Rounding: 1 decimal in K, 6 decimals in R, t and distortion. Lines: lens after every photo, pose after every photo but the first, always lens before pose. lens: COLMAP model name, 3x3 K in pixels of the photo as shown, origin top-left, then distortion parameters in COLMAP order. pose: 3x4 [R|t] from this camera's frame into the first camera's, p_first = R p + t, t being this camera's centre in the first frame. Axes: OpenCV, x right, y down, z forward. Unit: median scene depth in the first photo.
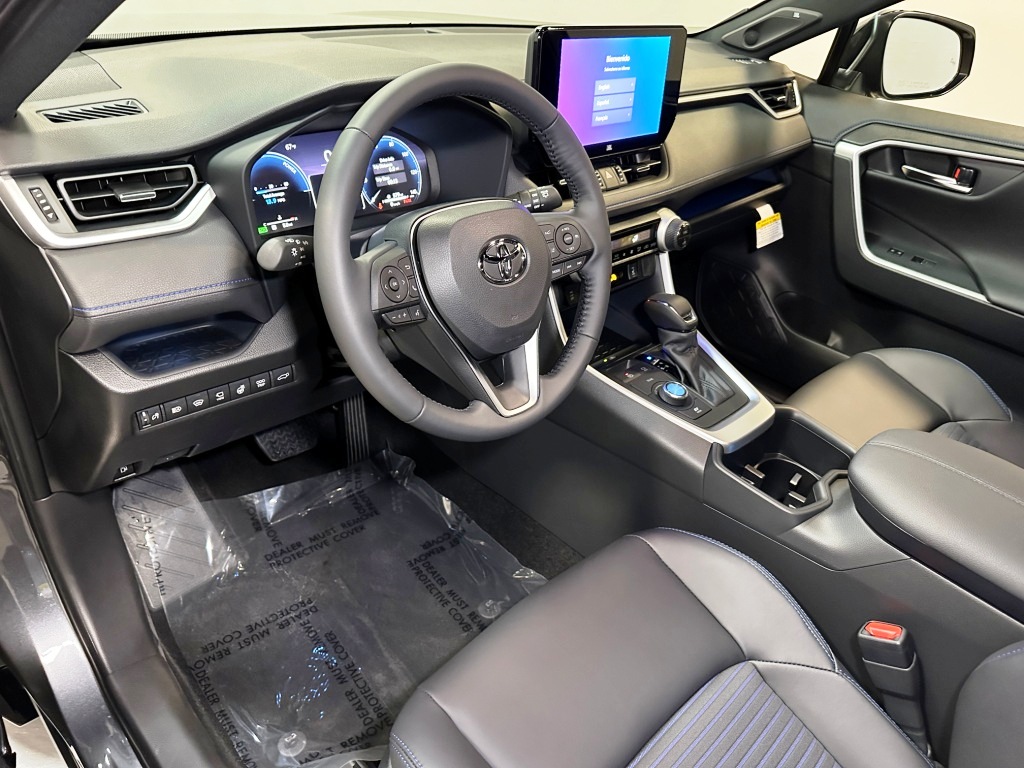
lens RADIAL K [[725.2, 0, 514.8], [0, 725.2, 390.1], [0, 0, 1]] dist [0.122828, -0.209441]
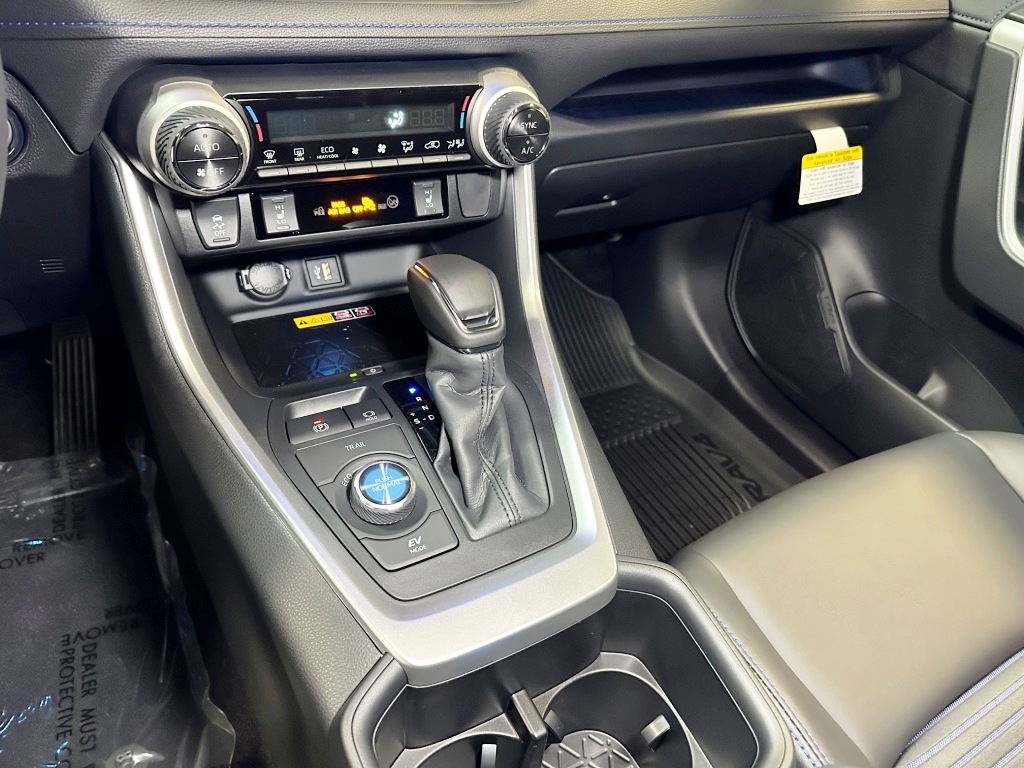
lens RADIAL K [[713.3, 0, 512.9], [0, 713.3, 396.0], [0, 0, 1]] dist [0.048525, -0.071956]
pose [[0.964138, 0.179572, -0.195428, 0.272679], [-0.162599, 0.981631, 0.099806, -0.077648], [0.209761, -0.064451, 0.975626, 0.456934]]
